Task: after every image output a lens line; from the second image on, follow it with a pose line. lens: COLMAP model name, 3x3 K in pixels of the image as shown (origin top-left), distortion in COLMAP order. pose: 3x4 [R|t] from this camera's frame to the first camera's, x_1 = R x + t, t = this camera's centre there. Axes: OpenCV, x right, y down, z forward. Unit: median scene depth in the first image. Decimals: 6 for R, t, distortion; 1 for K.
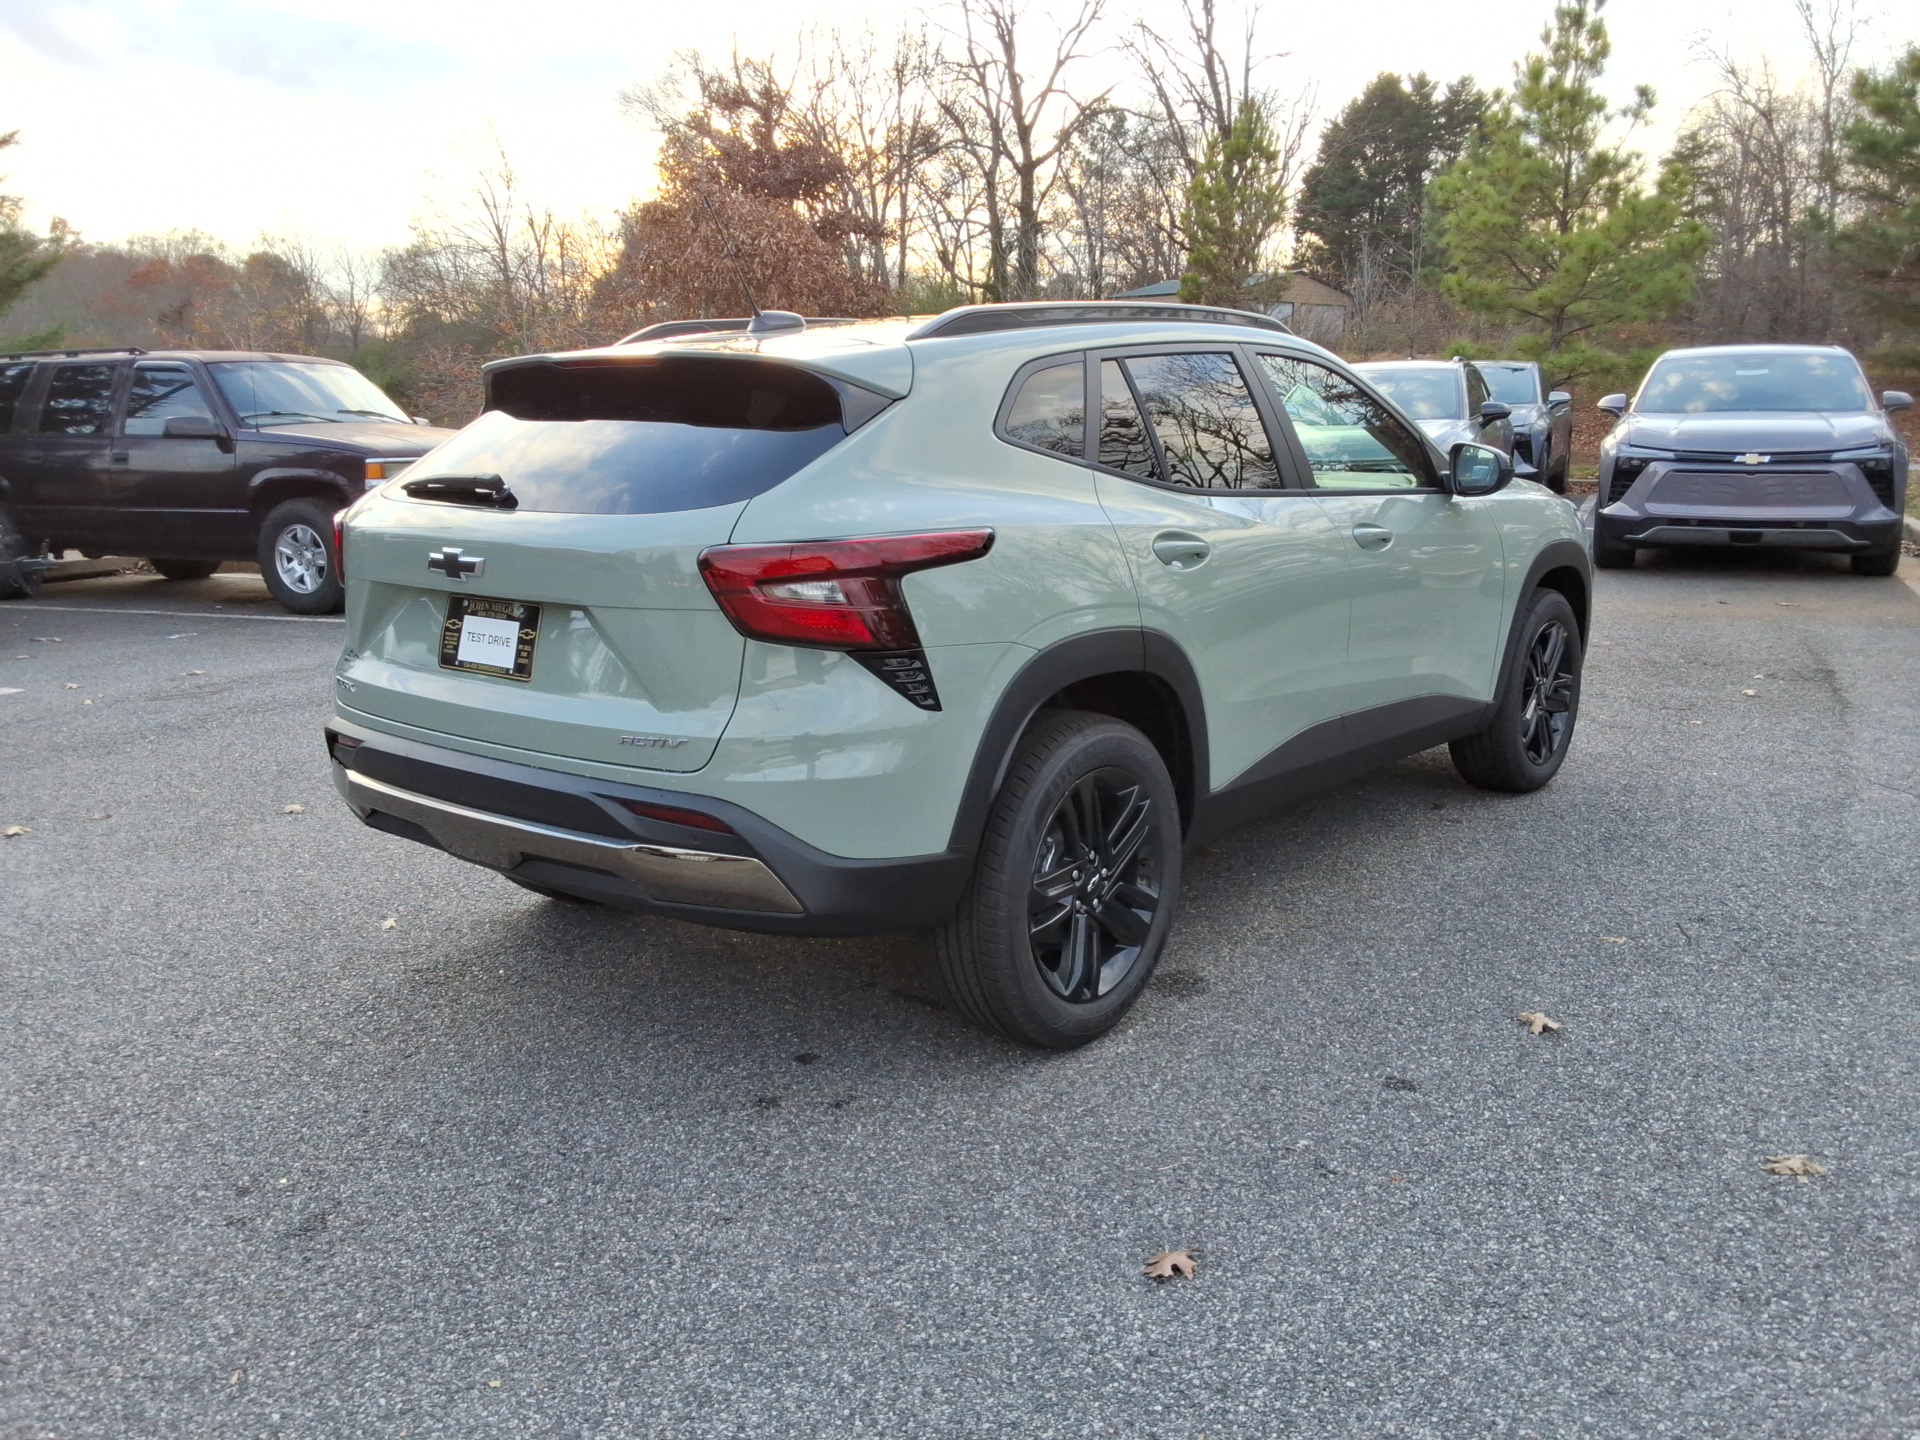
lens RADIAL K [[1544.2, 0, 985.4], [0, 1544.2, 709.1], [0, 0, 1]] dist [0.102746, -0.161399]
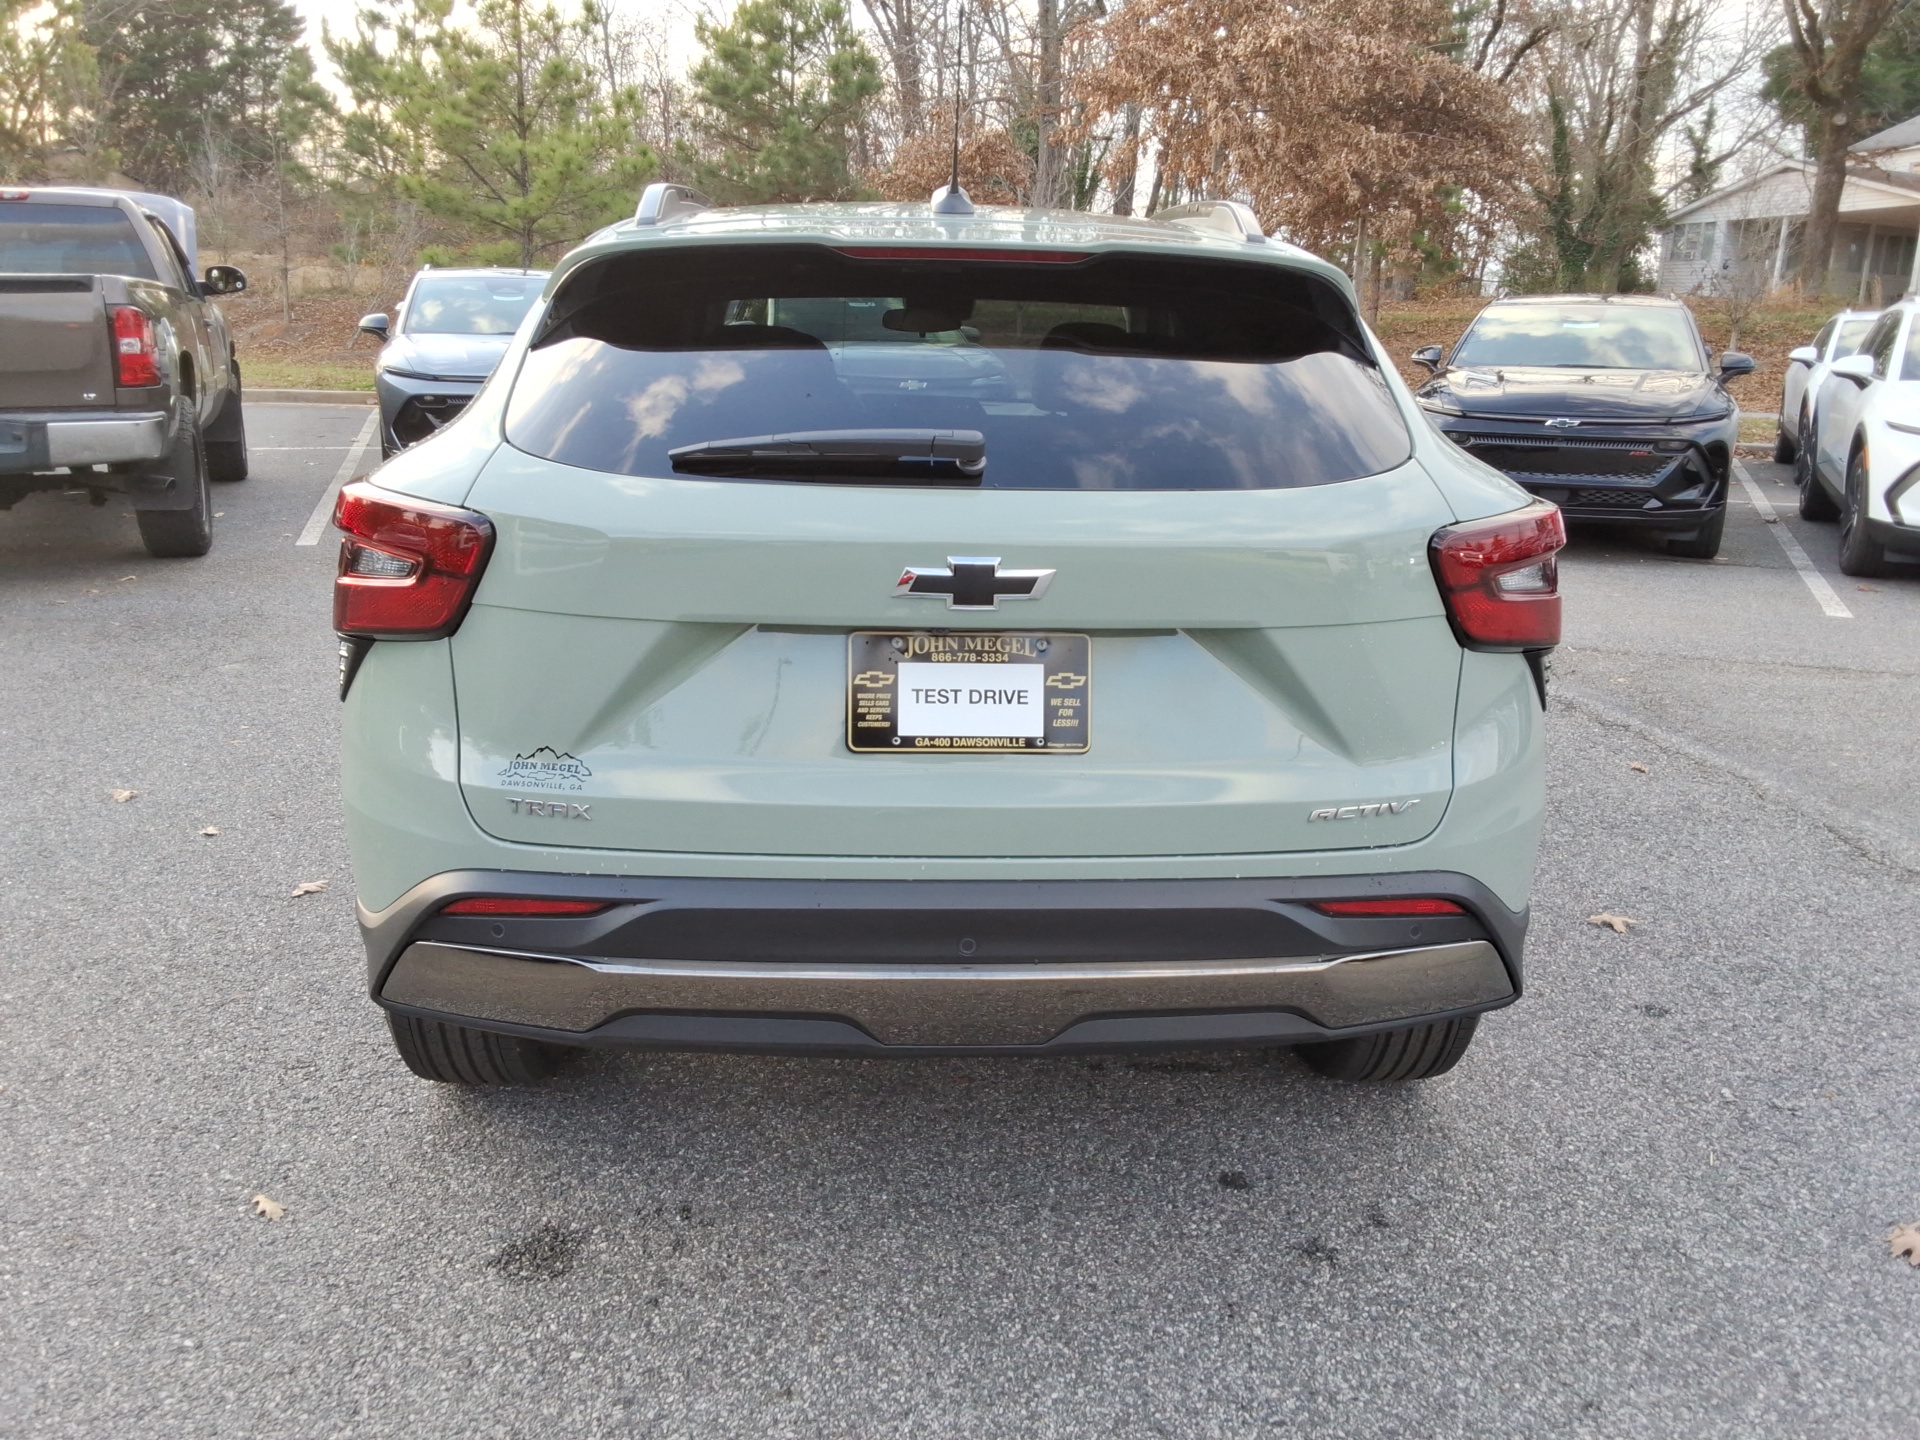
lens RADIAL K [[1544.2, 0, 978.0], [0, 1544.2, 699.4], [0, 0, 1]] dist [0.102746, -0.161399]
pose [[0.747180, -0.132060, 0.651369, -0.685802], [0.100524, 0.991241, 0.085655, -0.091805], [-0.656975, 0.001479, 0.753911, 0.499329]]
